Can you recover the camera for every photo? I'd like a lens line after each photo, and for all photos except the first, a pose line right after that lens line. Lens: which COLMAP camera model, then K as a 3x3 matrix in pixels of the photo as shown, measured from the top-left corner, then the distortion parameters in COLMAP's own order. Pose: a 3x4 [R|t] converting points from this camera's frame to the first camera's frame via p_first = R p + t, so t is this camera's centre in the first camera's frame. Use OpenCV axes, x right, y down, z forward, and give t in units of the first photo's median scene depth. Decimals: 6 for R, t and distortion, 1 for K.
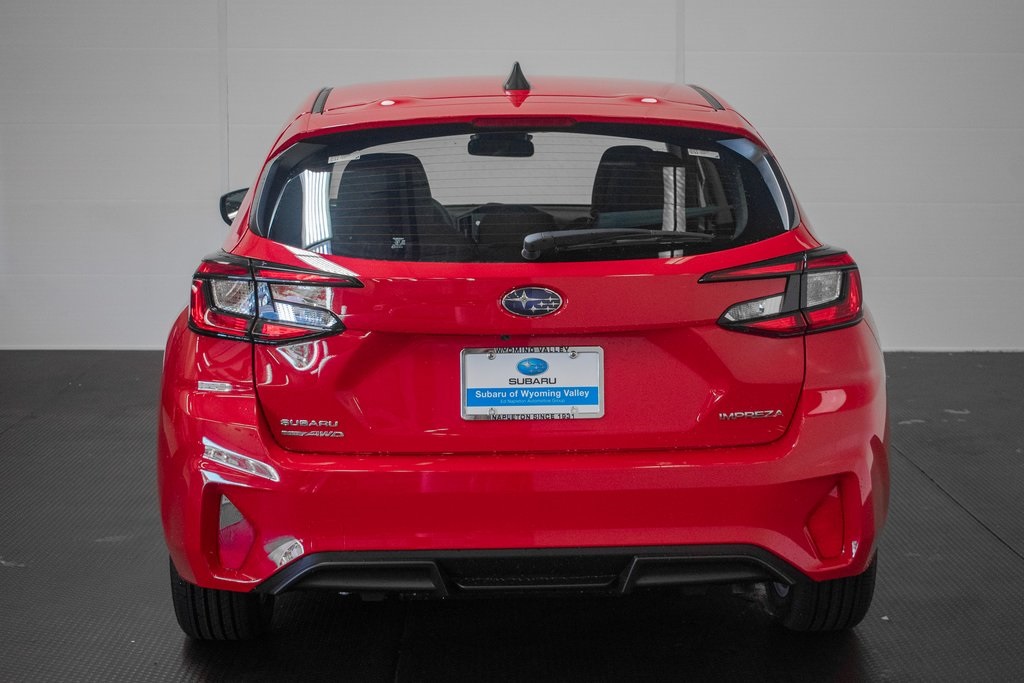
lens RADIAL K [[1651.3, 0, 512.0], [0, 1651.3, 341.5], [0, 0, 1]] dist [0.007348, 0.000733]
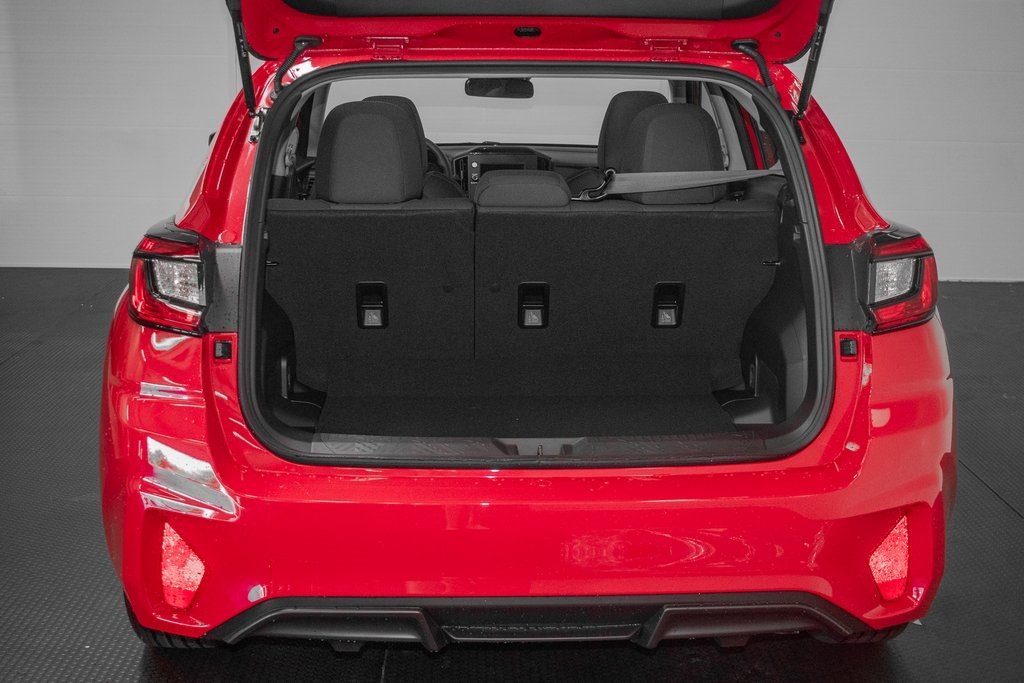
lens RADIAL K [[1457.5, 0, 512.0], [0, 1457.5, 341.5], [0, 0, 1]] dist [-0.040638, -0.066552]
pose [[0.999883, 0.012397, 0.008912, -0.009319], [-0.012931, 0.997954, 0.062618, -0.044172], [-0.008118, -0.062726, 0.997998, 0.271565]]
